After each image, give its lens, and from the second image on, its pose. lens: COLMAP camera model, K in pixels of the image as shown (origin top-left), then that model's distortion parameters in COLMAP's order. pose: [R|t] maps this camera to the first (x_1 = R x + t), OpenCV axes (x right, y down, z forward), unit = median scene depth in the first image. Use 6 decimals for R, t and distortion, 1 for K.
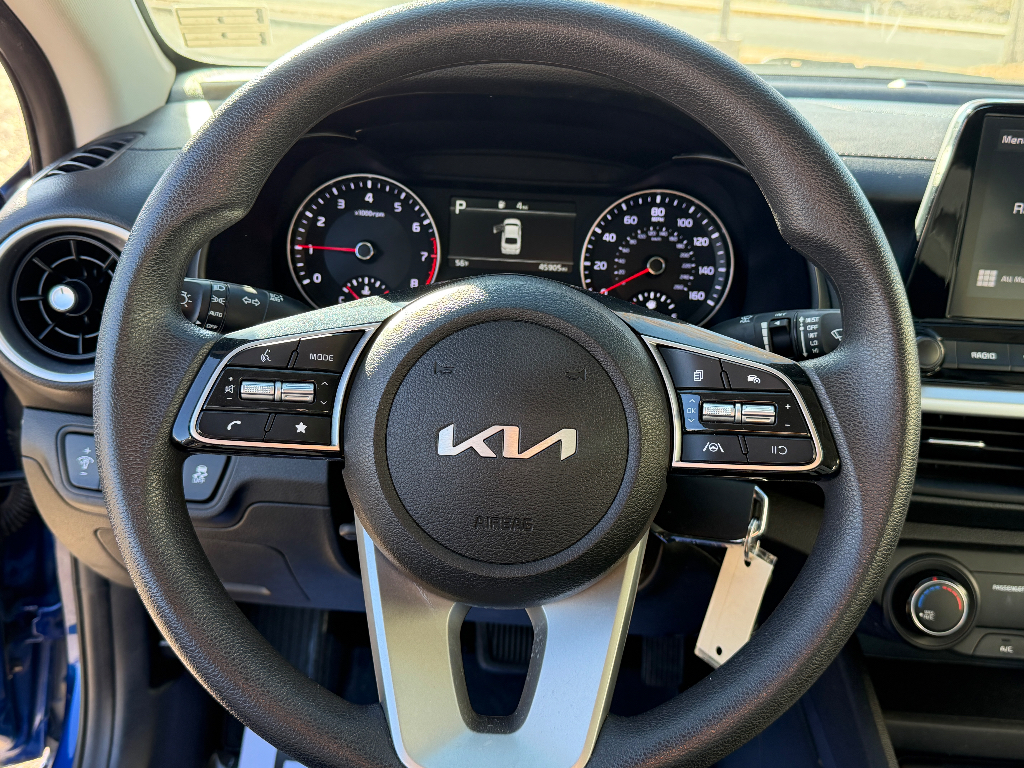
lens RADIAL K [[1033.8, 0, 510.0], [0, 1033.8, 372.4], [0, 0, 1]] dist [0.216758, -0.545583]
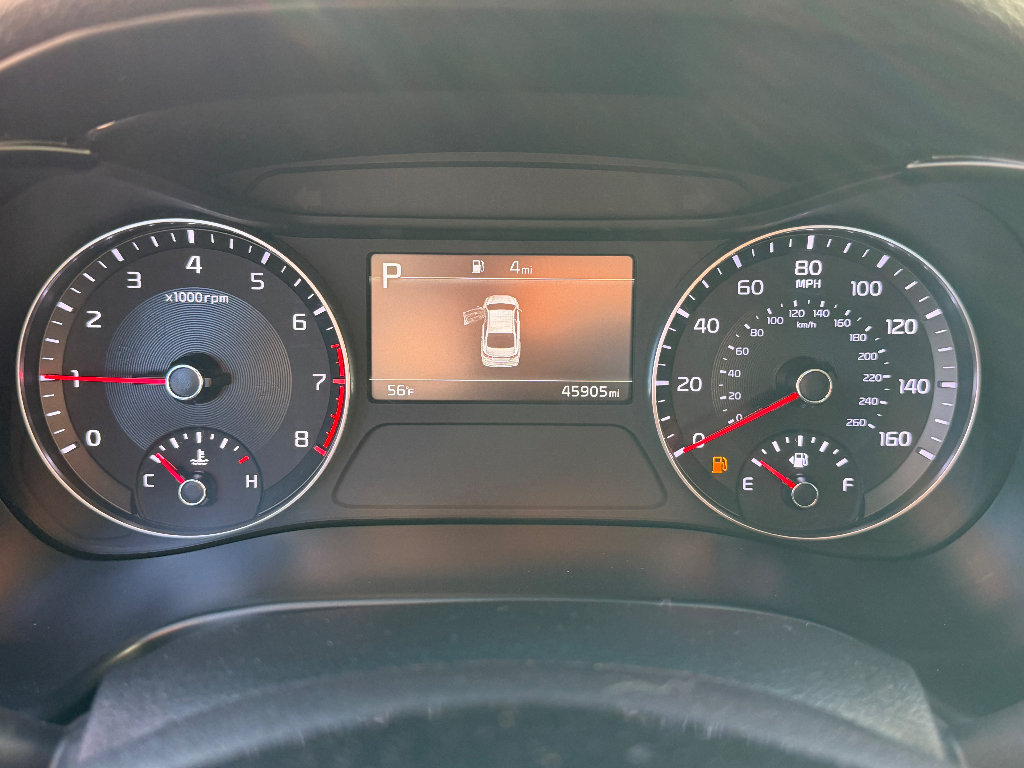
lens RADIAL K [[1033.8, 0, 510.0], [0, 1033.8, 372.4], [0, 0, 1]] dist [0.216758, -0.545583]
pose [[0.998881, -0.045223, 0.013836, -0.001914], [0.044724, 0.998406, 0.034429, -0.129746], [-0.015371, -0.033771, 0.999311, 0.527405]]
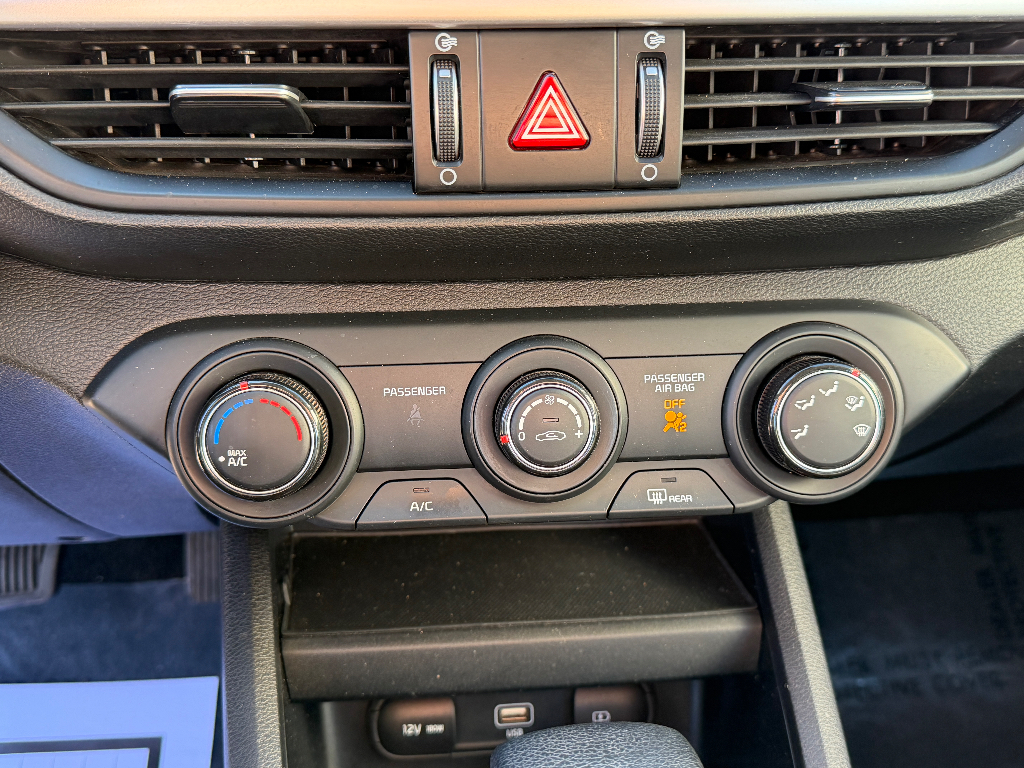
lens RADIAL K [[1033.8, 0, 510.0], [0, 1033.8, 372.4], [0, 0, 1]] dist [0.216758, -0.545583]
pose [[0.988930, -0.095077, 0.113919, 0.409693], [0.082127, 0.990145, 0.113437, 0.125300], [-0.123582, -0.102825, 0.986993, 0.434488]]
